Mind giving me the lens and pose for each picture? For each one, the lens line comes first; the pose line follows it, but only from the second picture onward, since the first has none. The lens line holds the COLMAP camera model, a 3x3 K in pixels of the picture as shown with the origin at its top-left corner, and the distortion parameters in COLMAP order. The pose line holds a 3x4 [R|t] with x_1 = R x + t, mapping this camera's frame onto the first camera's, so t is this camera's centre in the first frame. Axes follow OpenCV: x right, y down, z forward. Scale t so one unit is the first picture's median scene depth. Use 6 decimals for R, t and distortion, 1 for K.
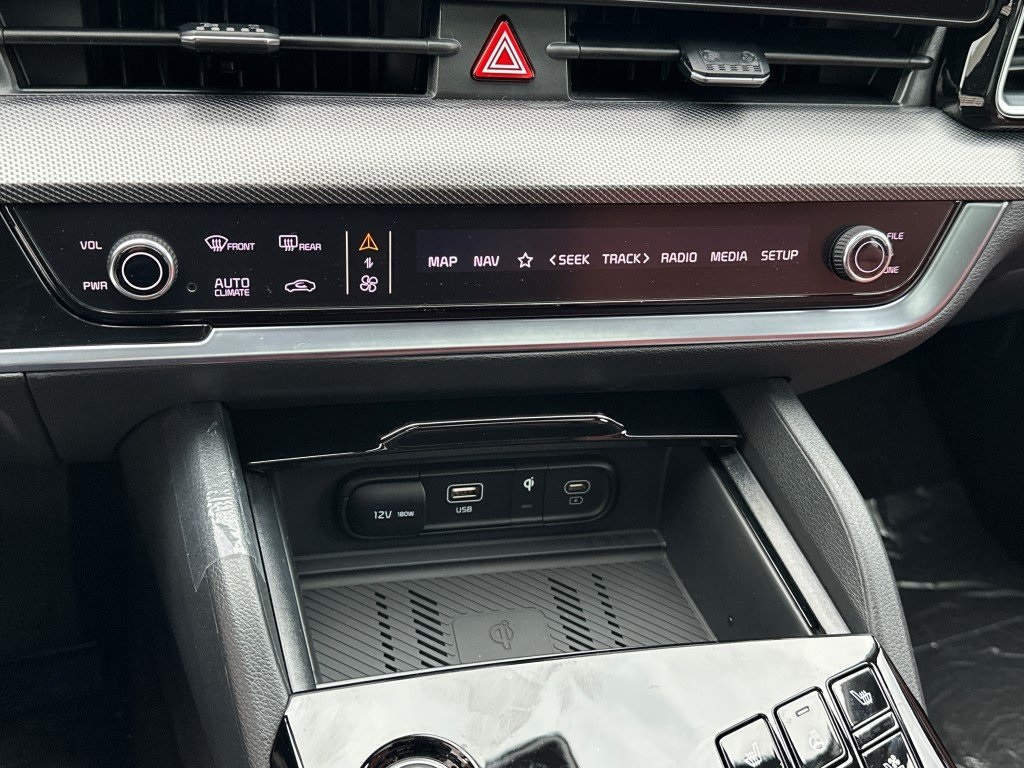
lens RADIAL K [[1084.4, 0, 512.0], [0, 1084.4, 384.0], [0, 0, 1]] dist [0.177977, -0.434061]
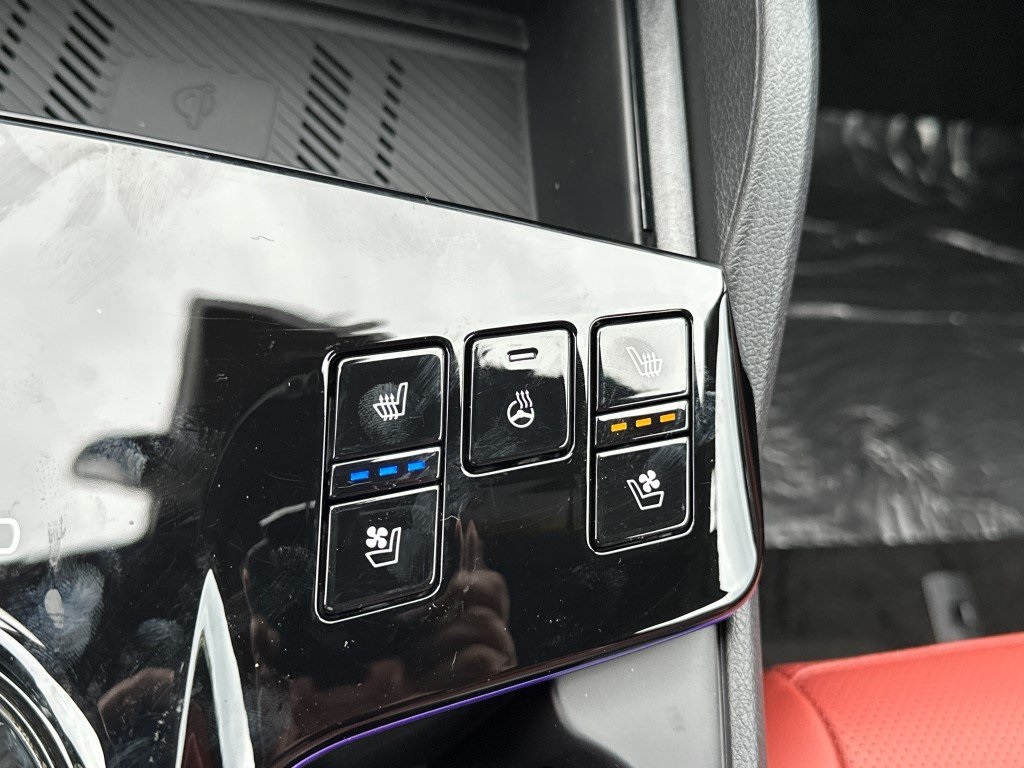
lens RADIAL K [[1084.4, 0, 512.0], [0, 1084.4, 384.0], [0, 0, 1]] dist [0.177977, -0.434061]
pose [[0.956077, 0.290977, -0.035333, 0.261246], [-0.252984, 0.880043, 0.401900, 0.083091], [0.148038, -0.375309, 0.915002, 0.455110]]
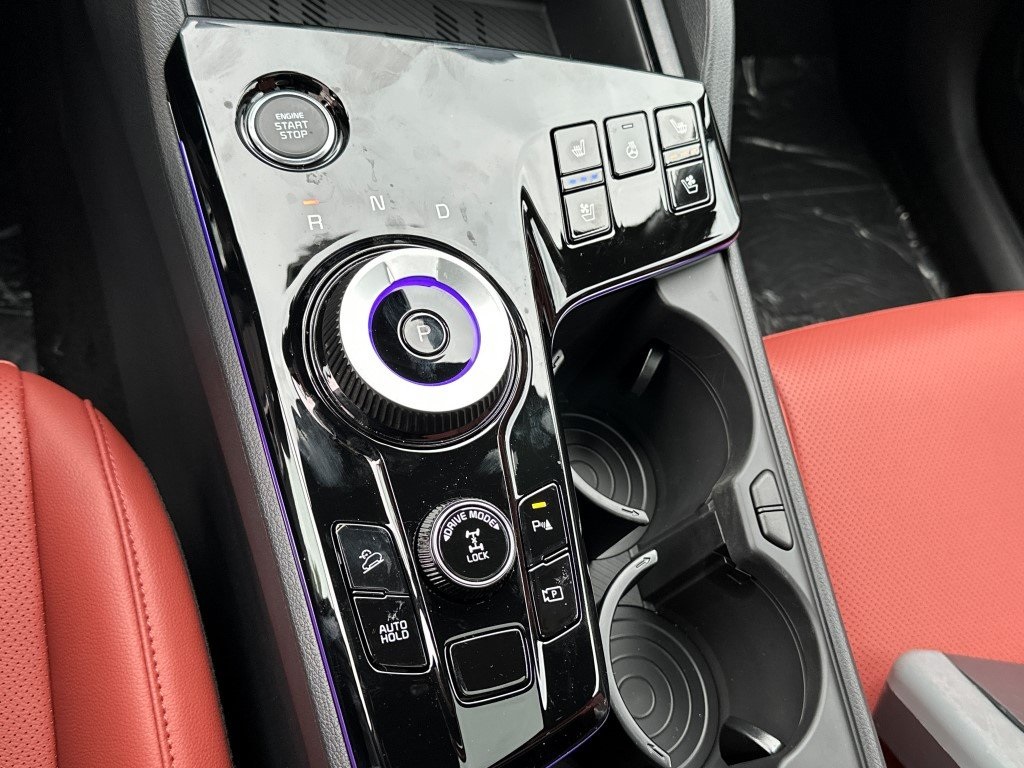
lens RADIAL K [[1084.4, 0, 512.0], [0, 1084.4, 384.0], [0, 0, 1]] dist [0.177977, -0.434061]
pose [[0.979442, 0.150560, 0.134258, 0.023591], [-0.189318, 0.915866, 0.354044, 0.145855], [-0.069658, -0.372183, 0.925542, -0.170296]]
